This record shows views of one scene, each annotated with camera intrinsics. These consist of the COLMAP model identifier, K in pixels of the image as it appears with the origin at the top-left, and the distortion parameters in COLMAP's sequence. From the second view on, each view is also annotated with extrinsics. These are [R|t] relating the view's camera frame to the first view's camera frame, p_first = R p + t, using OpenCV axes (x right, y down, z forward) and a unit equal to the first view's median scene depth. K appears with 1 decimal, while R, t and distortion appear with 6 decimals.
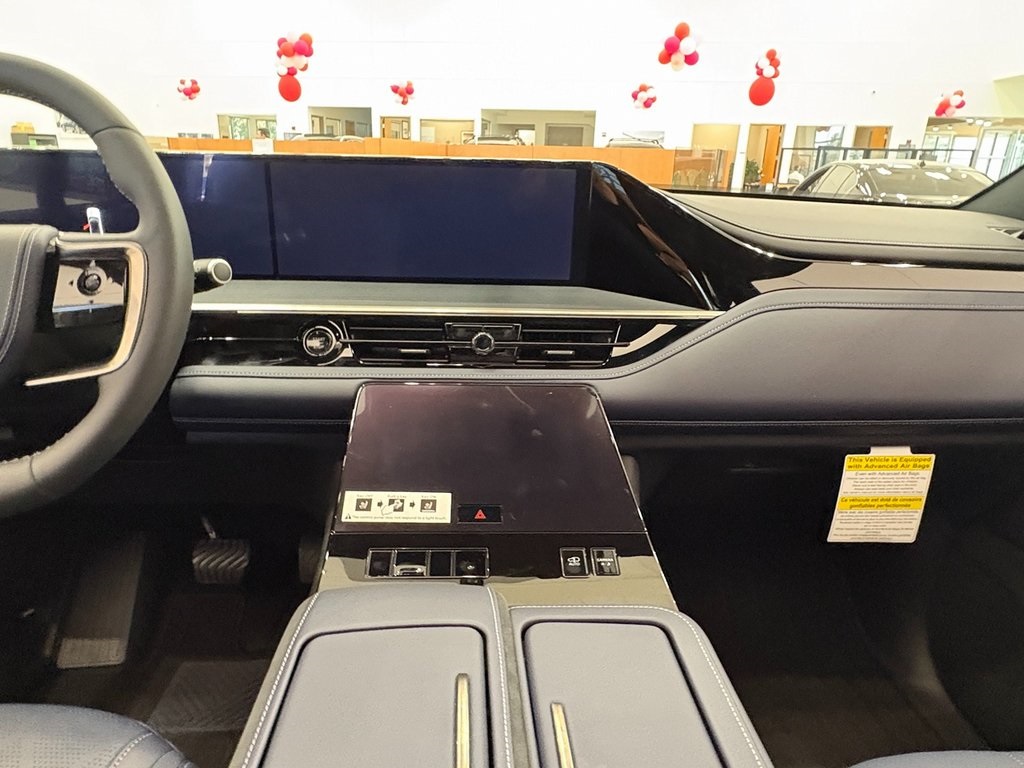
lens RADIAL K [[653.2, 0, 476.9], [0, 653.2, 381.2], [0, 0, 1]] dist [-0.003880, 0.000416]
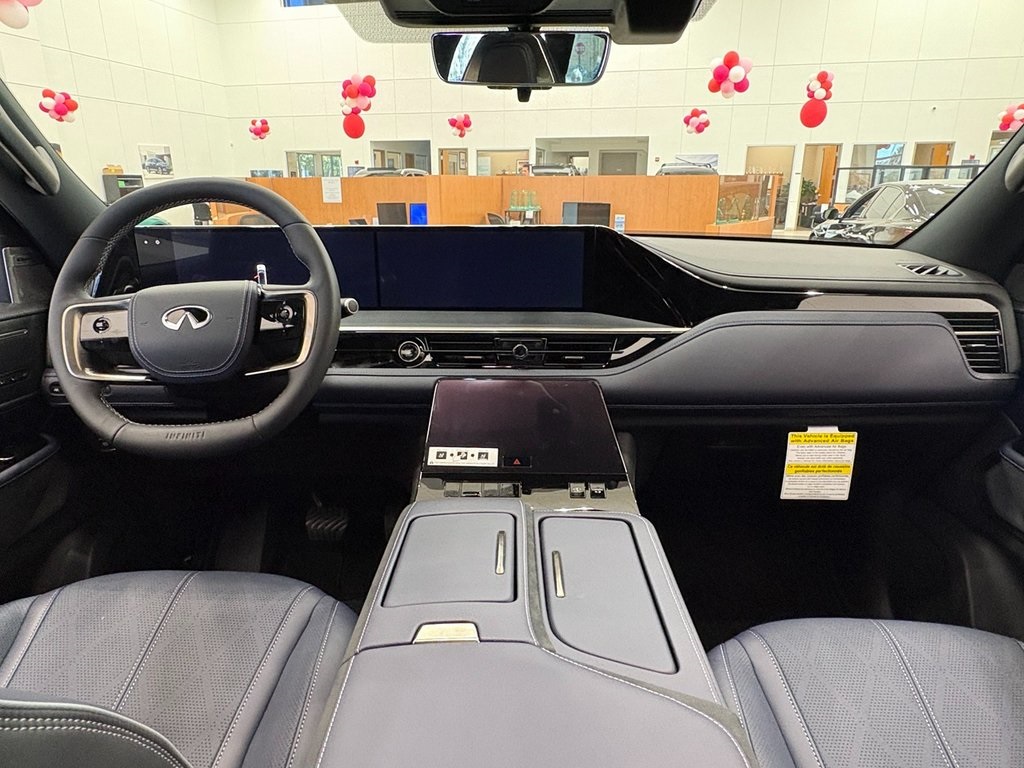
lens RADIAL K [[639.1, 0, 487.2], [0, 639.1, 388.1], [0, 0, 1]] dist [-0.003609, 0.001010]
pose [[0.997435, -0.004997, -0.071403, 0.036542], [0.003320, 0.999716, -0.023583, 0.055798], [0.071500, 0.023286, 0.997169, -0.421181]]
